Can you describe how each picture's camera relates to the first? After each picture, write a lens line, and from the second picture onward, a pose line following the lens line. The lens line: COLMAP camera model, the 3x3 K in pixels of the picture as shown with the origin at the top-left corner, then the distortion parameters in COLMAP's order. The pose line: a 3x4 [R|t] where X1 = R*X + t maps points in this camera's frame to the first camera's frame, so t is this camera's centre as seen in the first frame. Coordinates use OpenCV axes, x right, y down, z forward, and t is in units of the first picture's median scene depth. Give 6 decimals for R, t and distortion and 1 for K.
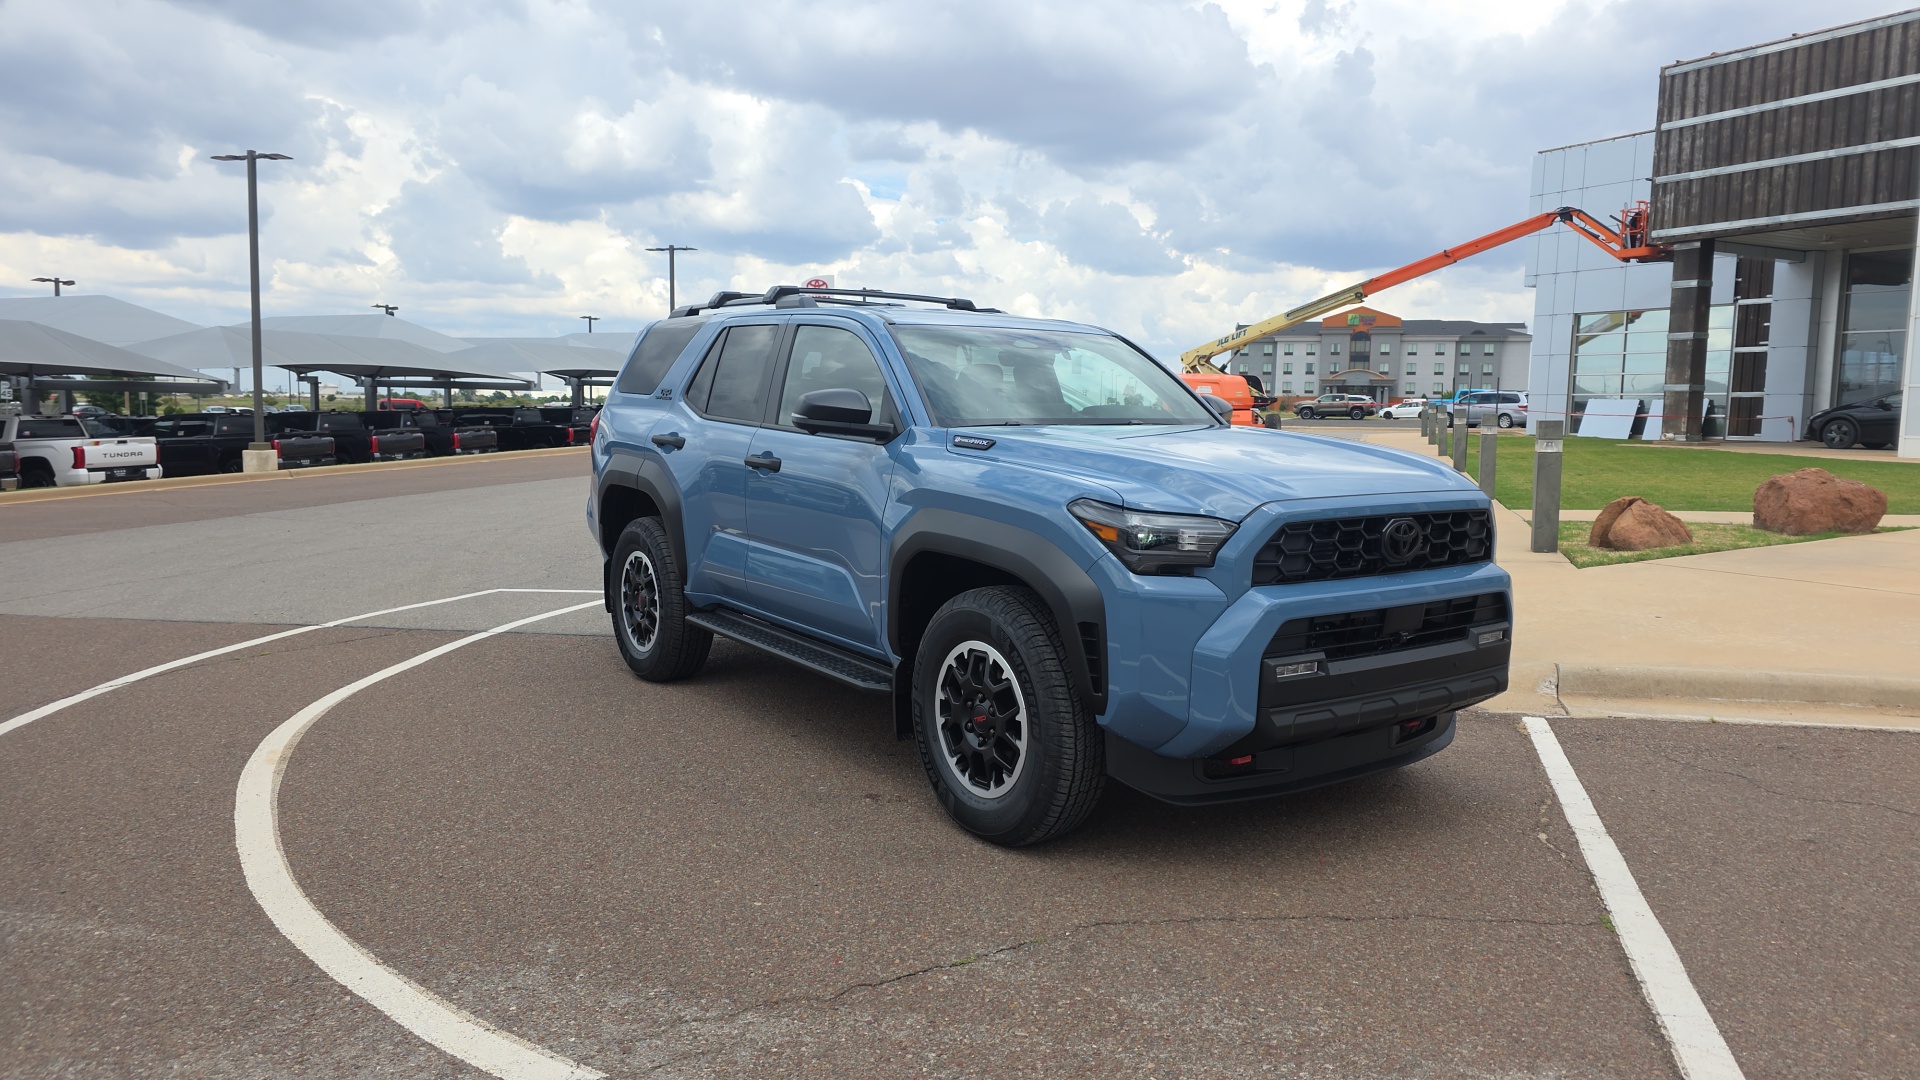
lens RADIAL K [[1288.4, 0, 1026.2], [0, 1288.4, 513.0], [0, 0, 1]] dist [0.050316, -0.041628]
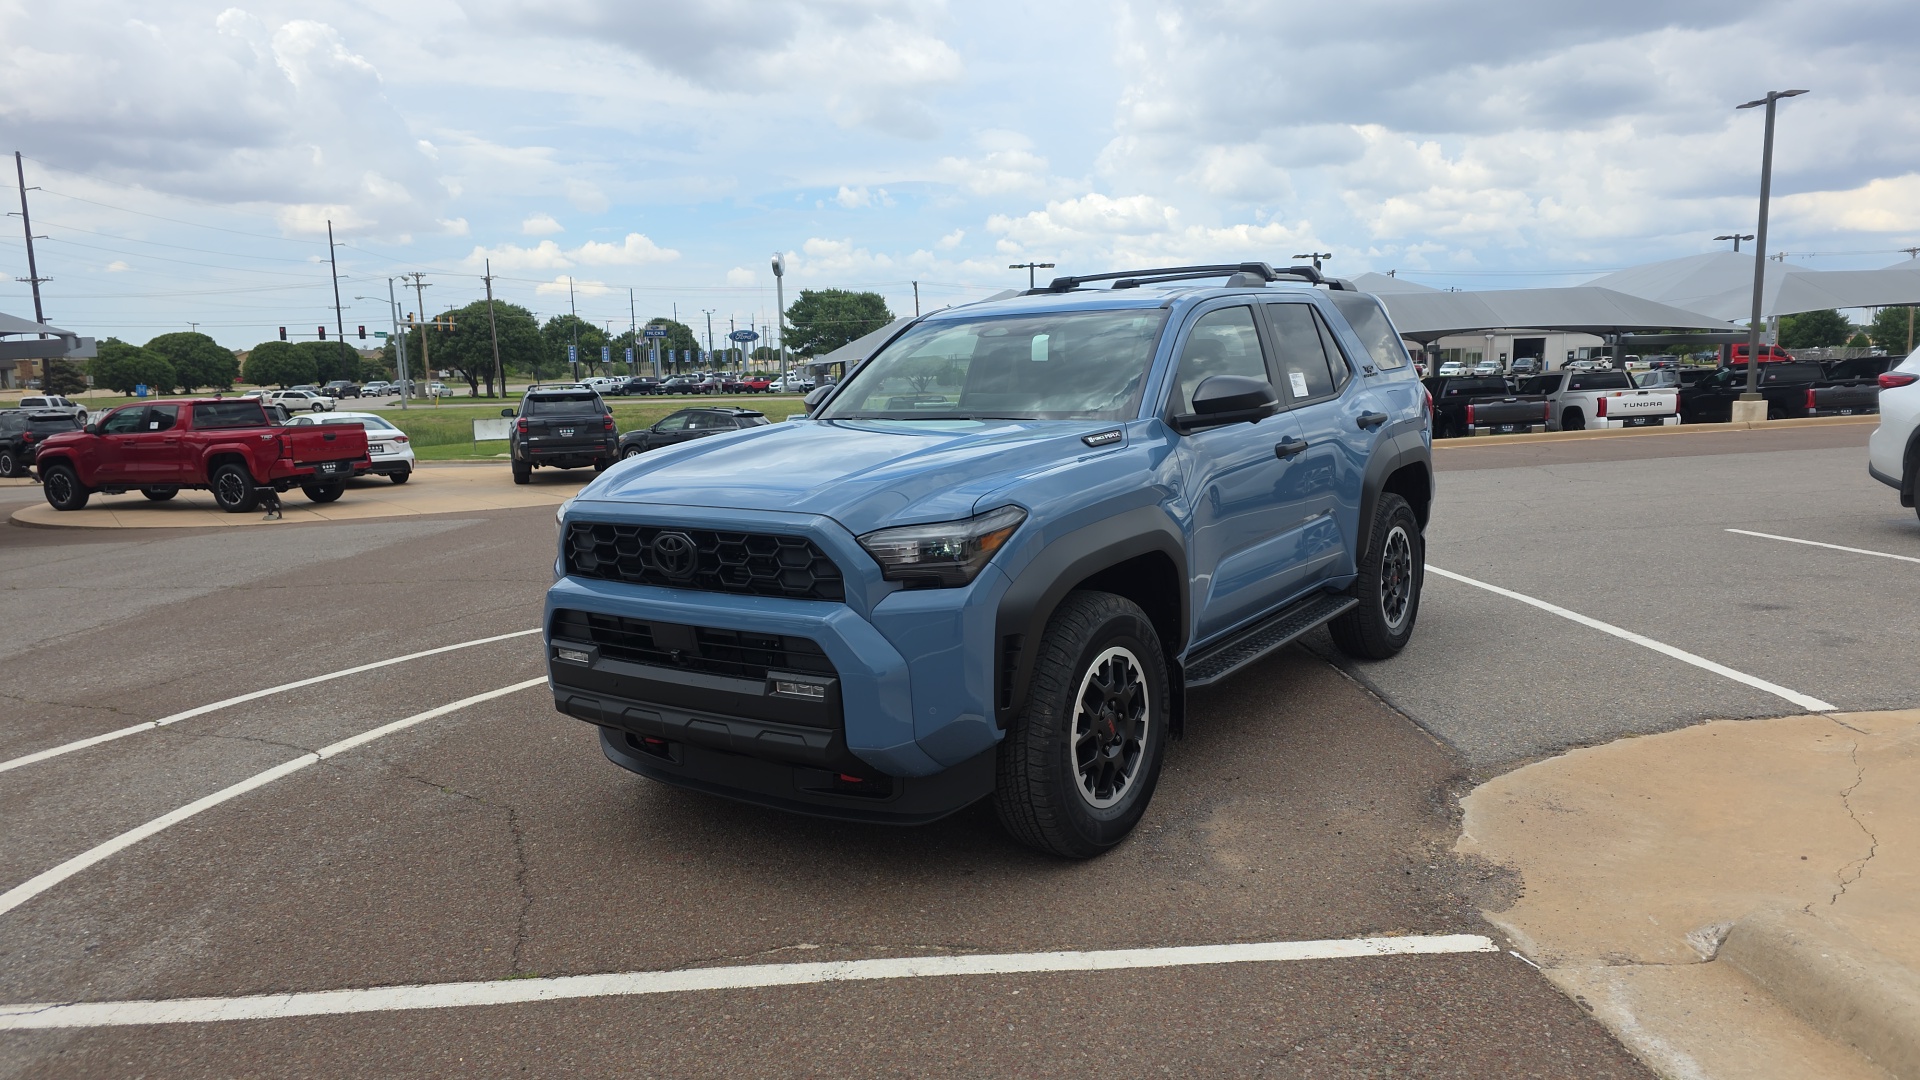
lens RADIAL K [[1288.4, 0, 977.7], [0, 1288.4, 546.6], [0, 0, 1]] dist [0.050316, -0.041628]
pose [[0.314031, 0.110578, -0.942951, 0.972326], [-0.043993, 0.993822, 0.101892, -0.070930], [0.948393, 0.009486, 0.316956, 0.706512]]
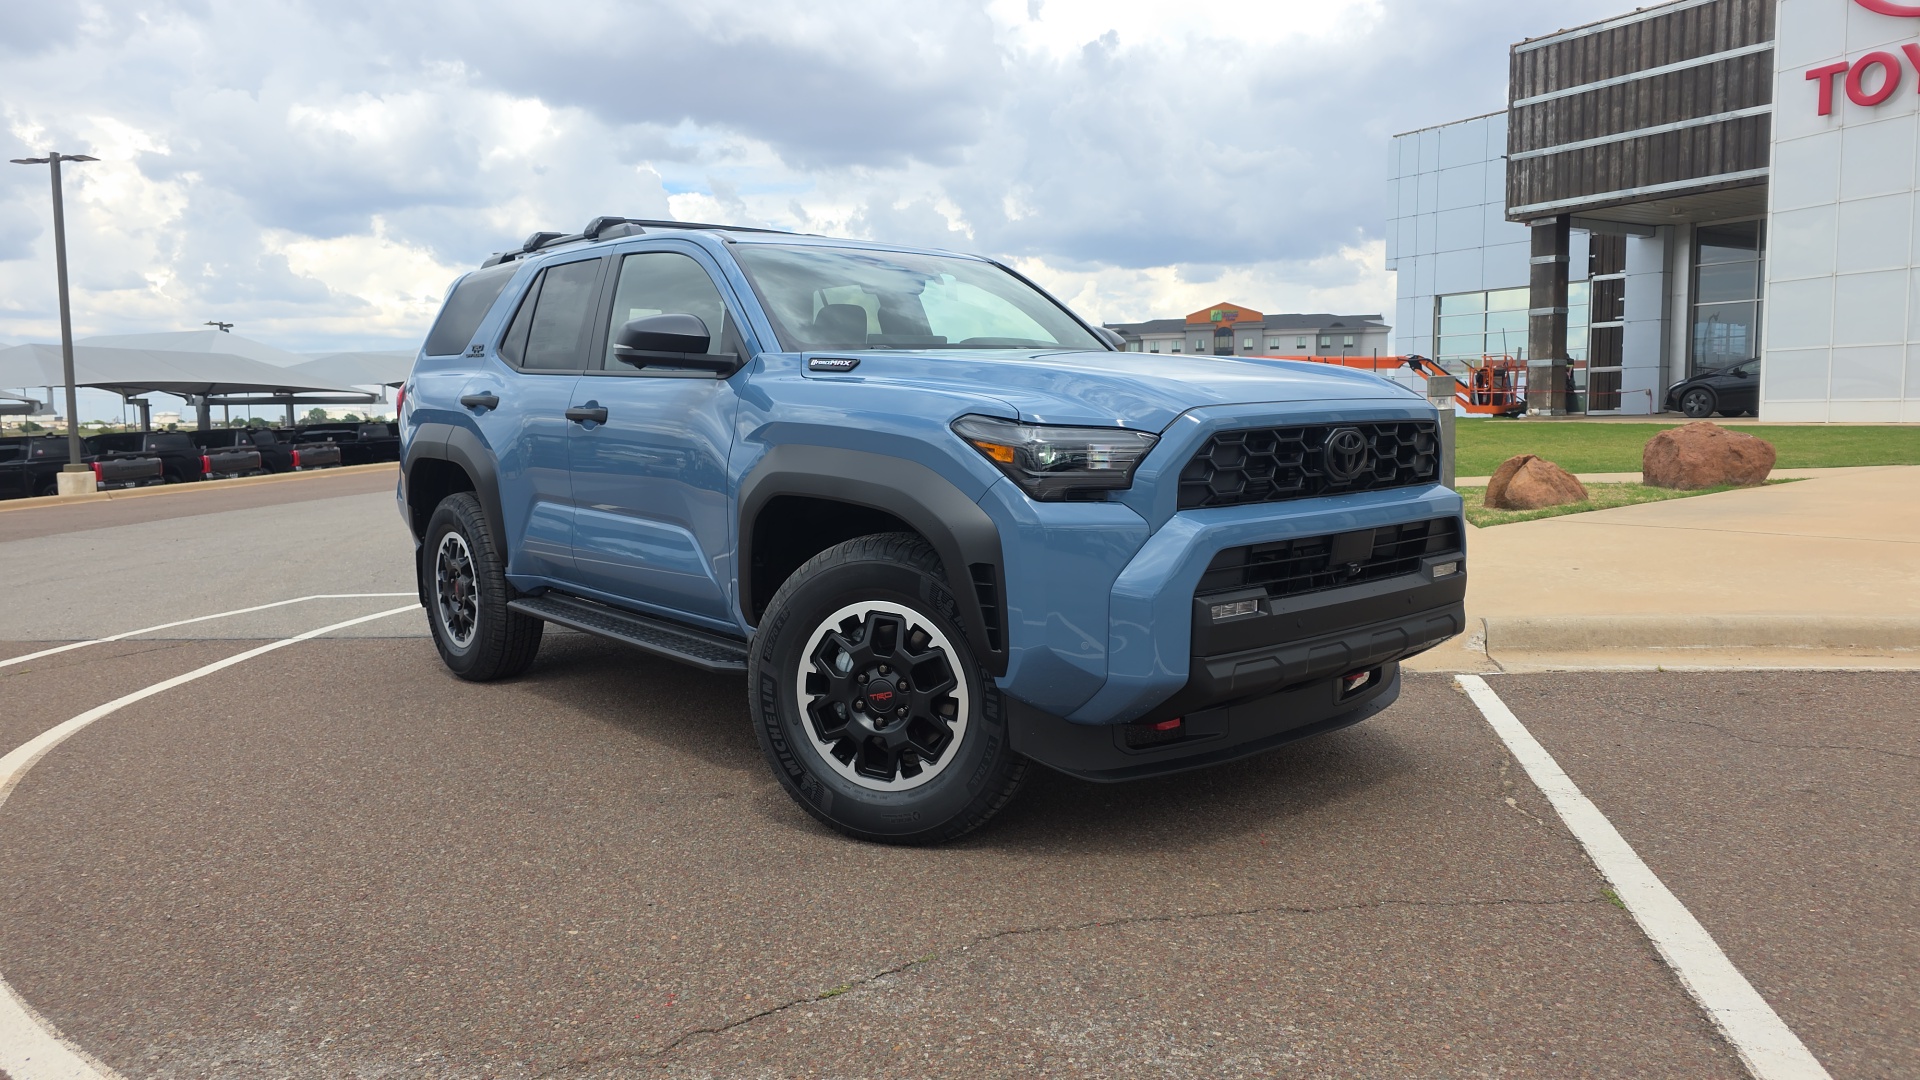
lens RADIAL K [[1288.4, 0, 970.2], [0, 1288.4, 510.7], [0, 0, 1]] dist [0.050316, -0.041628]
pose [[0.997730, -0.035992, 0.056917, -0.000787], [0.036302, 0.999331, -0.004423, 0.040509], [-0.056719, 0.006479, 0.998369, 0.137659]]
